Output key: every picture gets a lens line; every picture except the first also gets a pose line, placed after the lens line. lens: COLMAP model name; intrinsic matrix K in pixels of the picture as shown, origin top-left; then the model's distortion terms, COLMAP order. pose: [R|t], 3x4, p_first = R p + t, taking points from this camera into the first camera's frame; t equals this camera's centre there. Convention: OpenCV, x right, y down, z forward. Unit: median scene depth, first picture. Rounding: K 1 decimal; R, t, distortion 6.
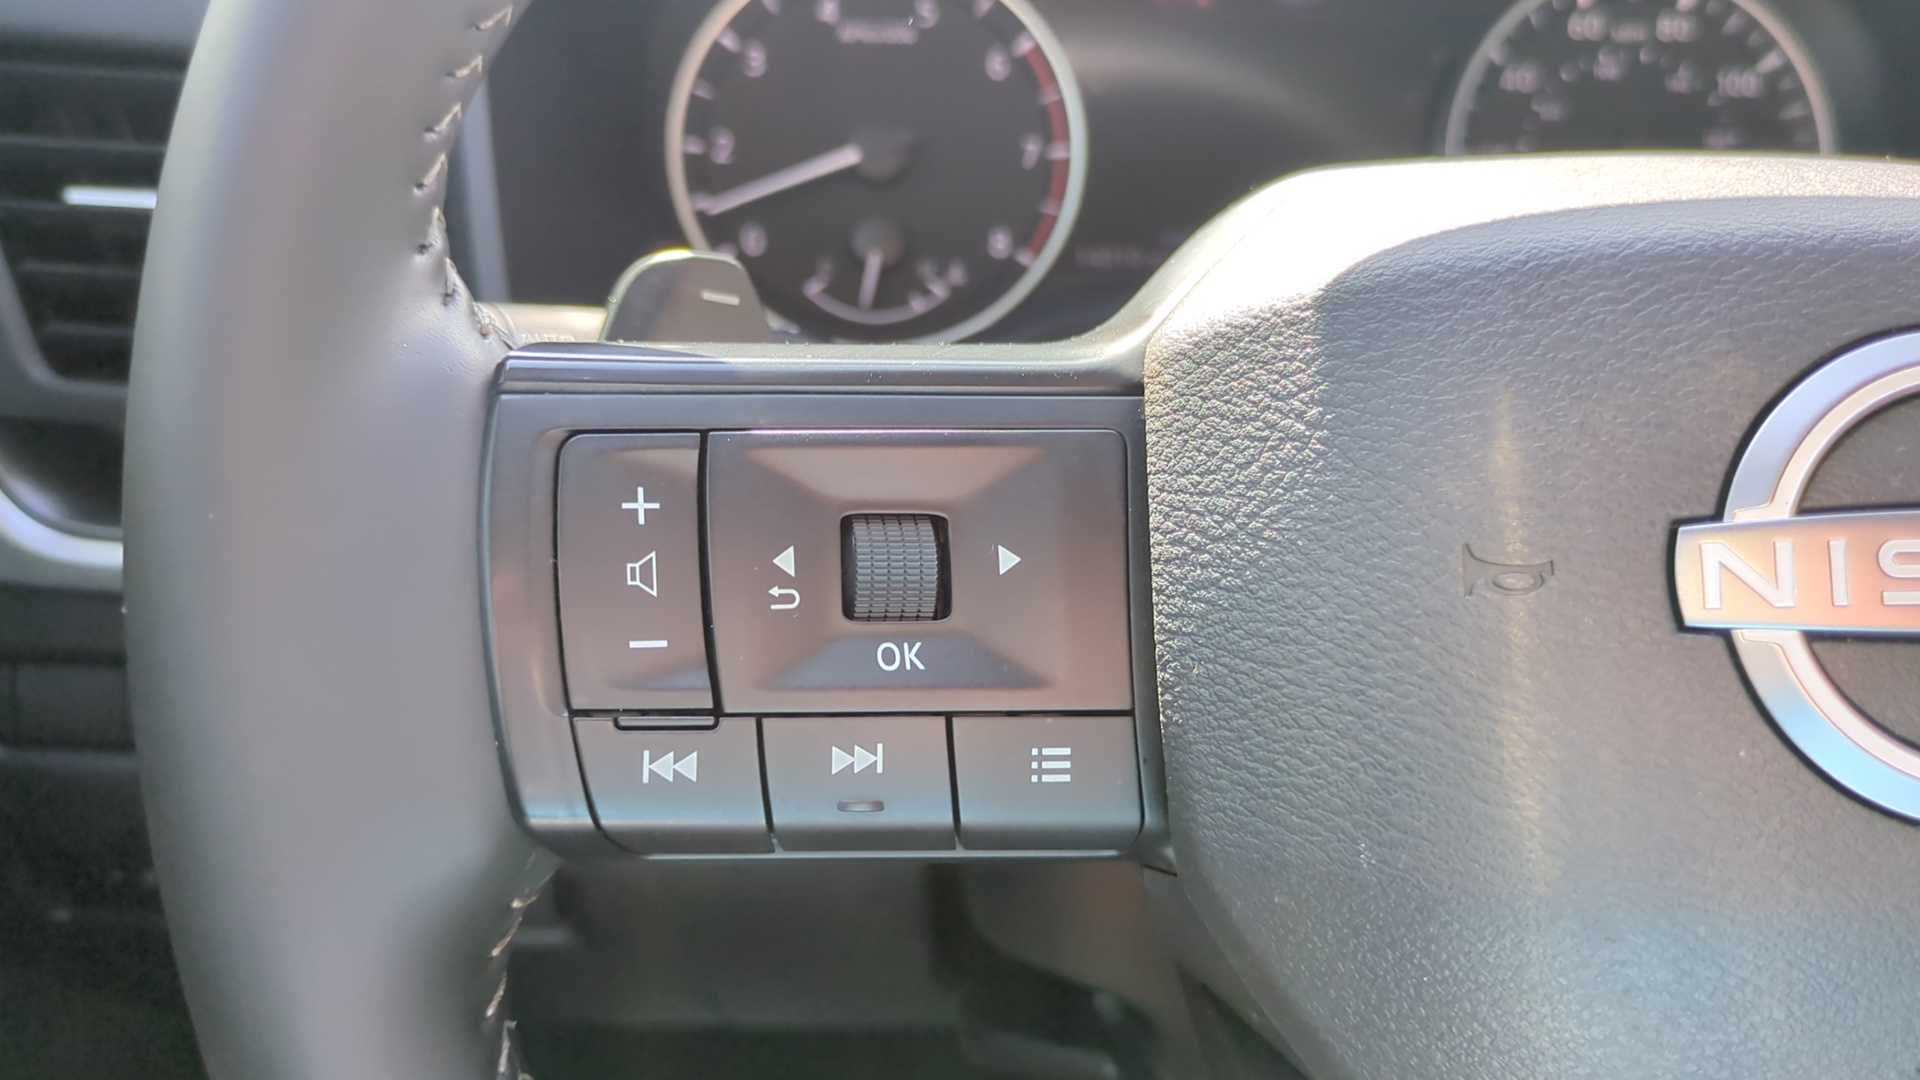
lens RADIAL K [[1666.5, 0, 951.8], [0, 1666.5, 531.5], [0, 0, 1]] dist [0.077175, -0.149168]
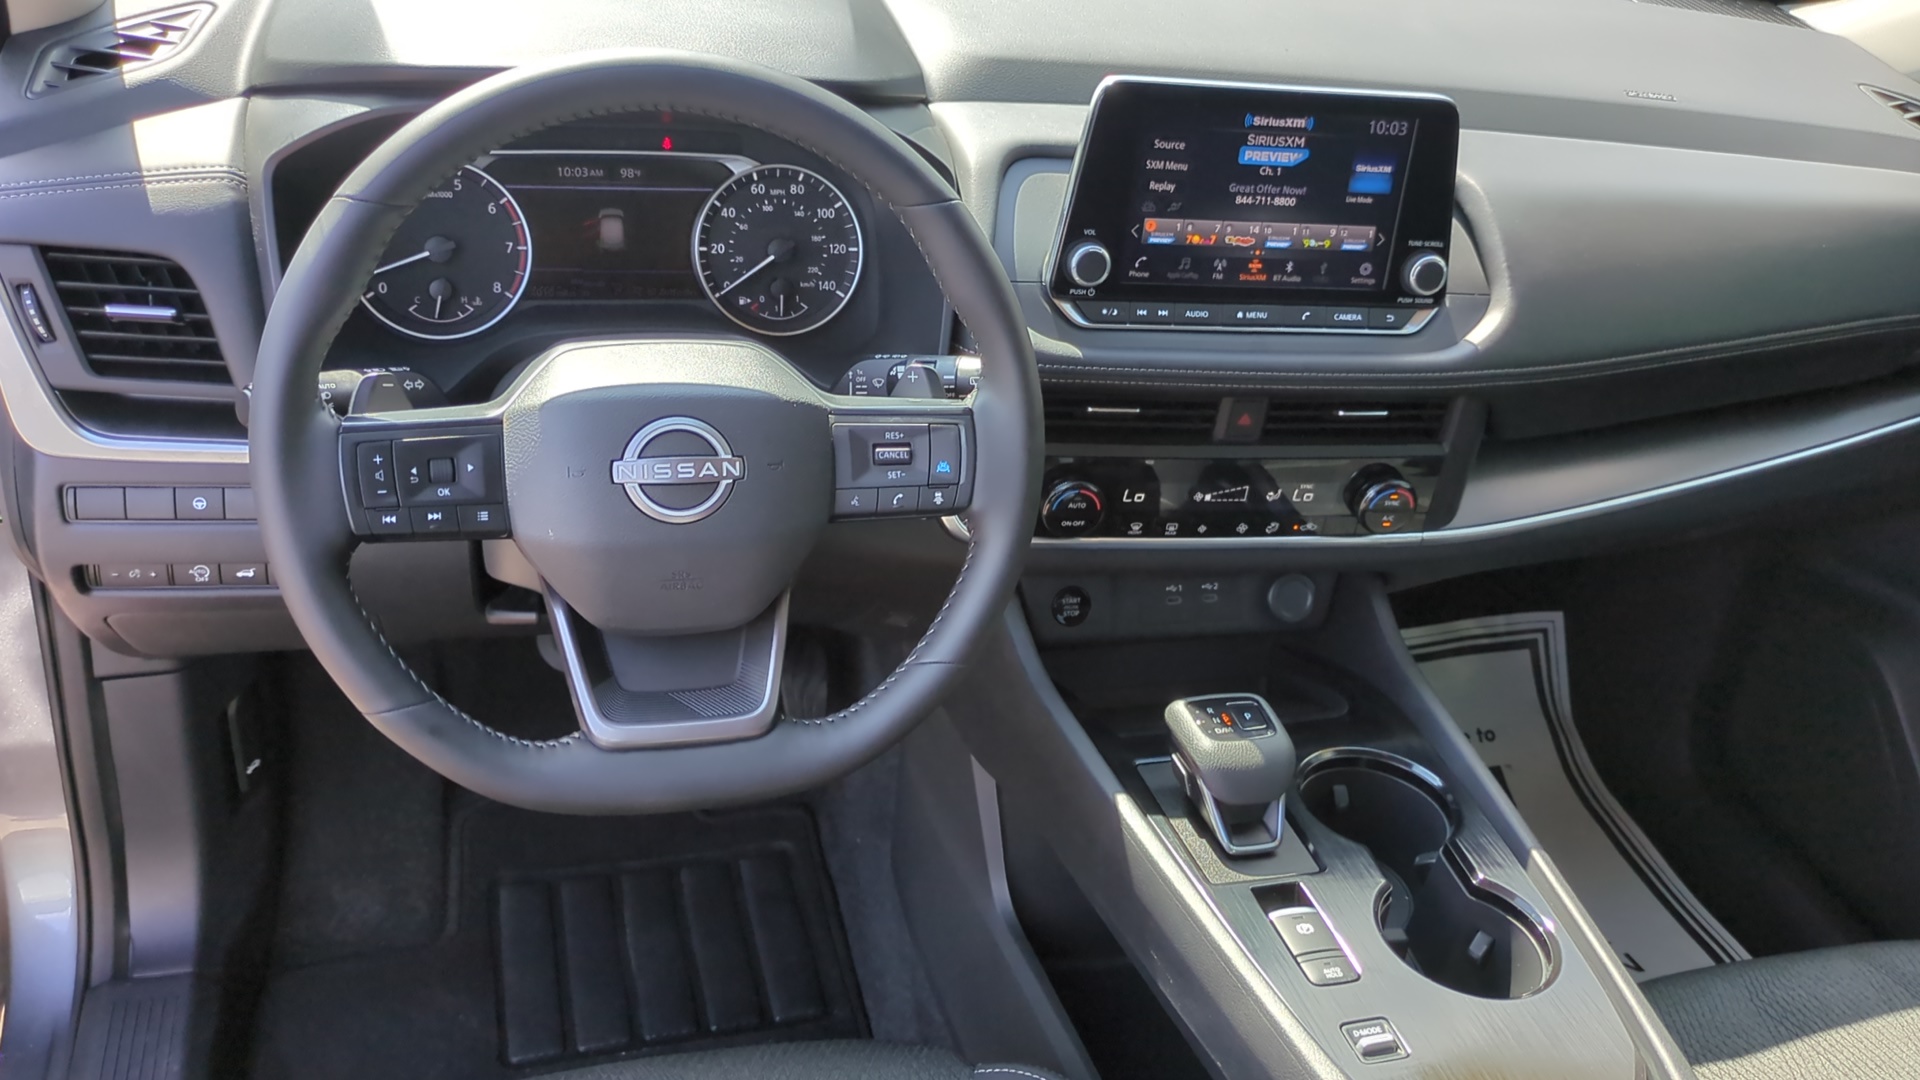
lens RADIAL K [[1666.5, 0, 951.8], [0, 1666.5, 531.5], [0, 0, 1]] dist [0.077175, -0.149168]
pose [[0.974345, -0.038547, 0.221733, 0.114690], [0.004425, 0.988313, 0.152372, -0.193196], [-0.225015, -0.147482, 0.963129, -1.403097]]
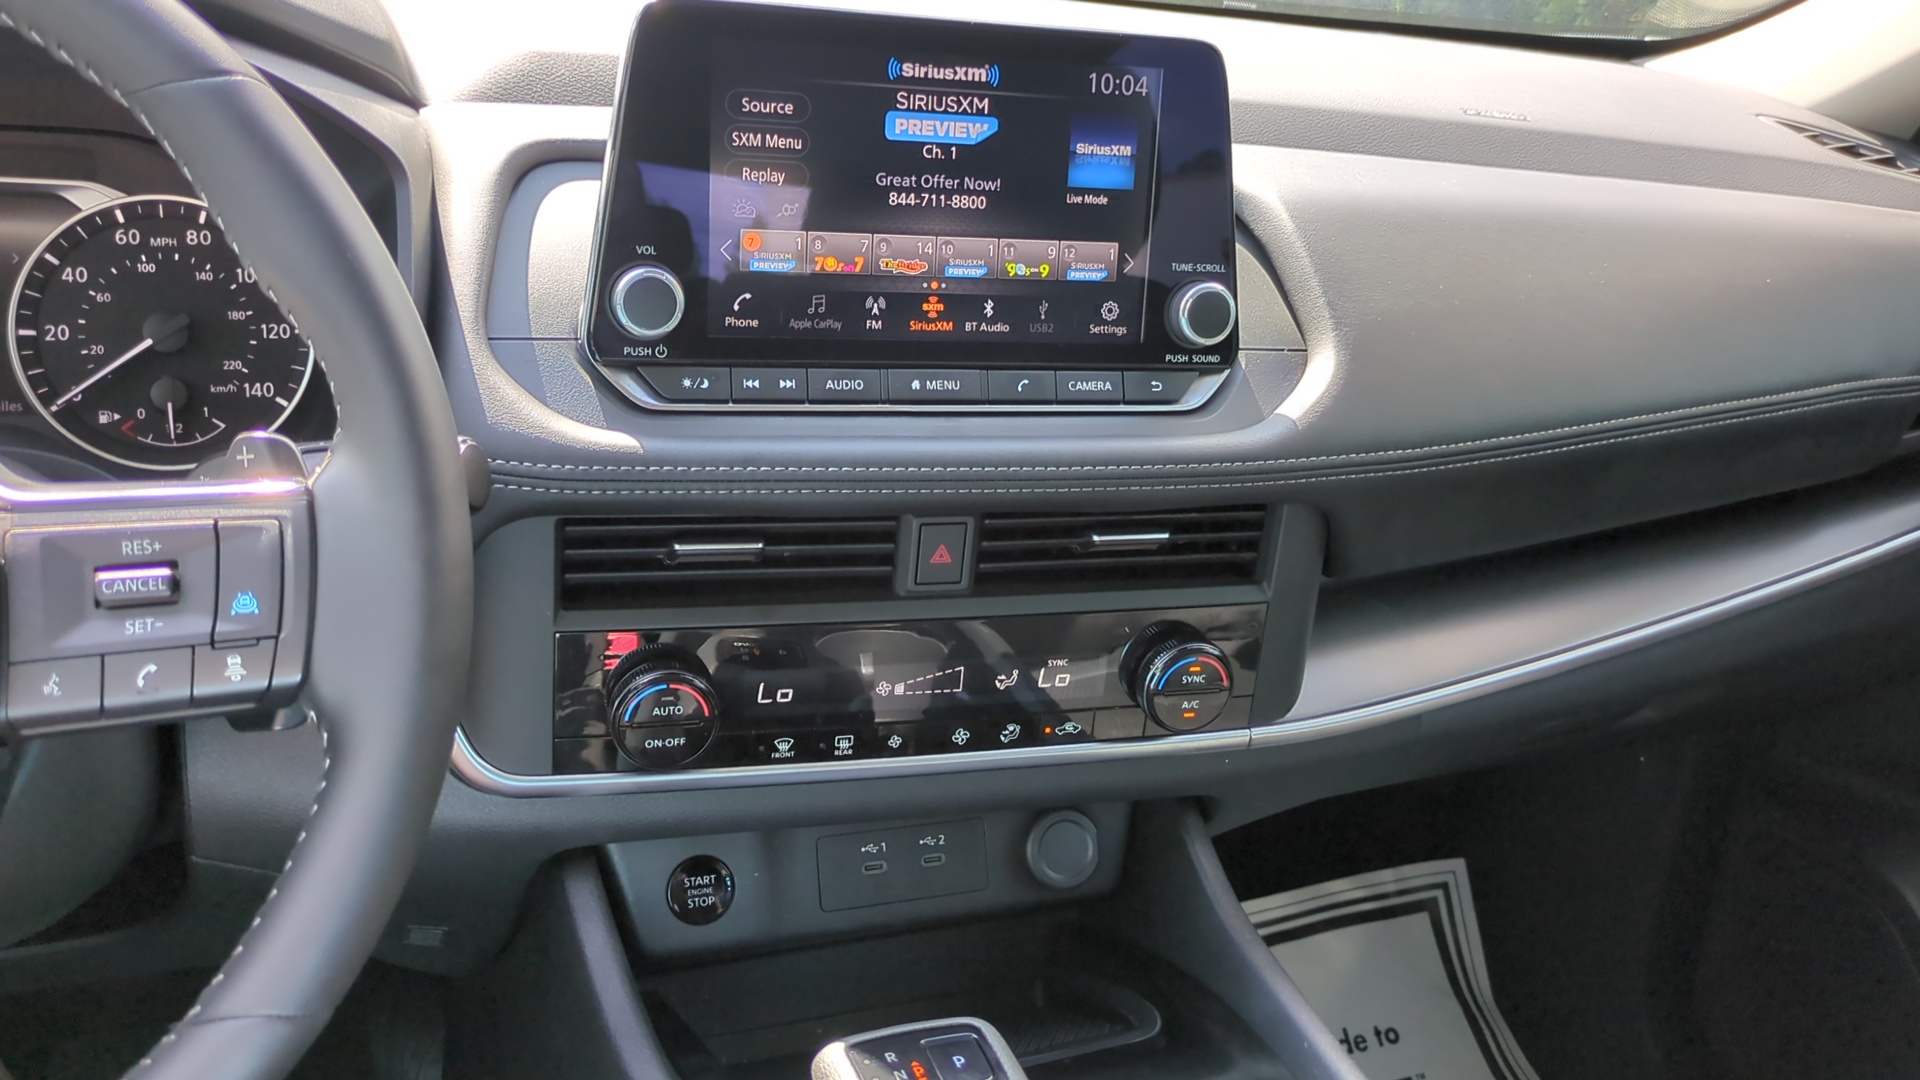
lens RADIAL K [[1666.5, 0, 951.8], [0, 1666.5, 531.5], [0, 0, 1]] dist [0.077175, -0.149168]
pose [[0.951075, -0.056292, 0.303790, 0.621890], [0.067669, 0.997341, -0.027046, 0.034547], [-0.301460, 0.046280, 0.952355, -0.576732]]
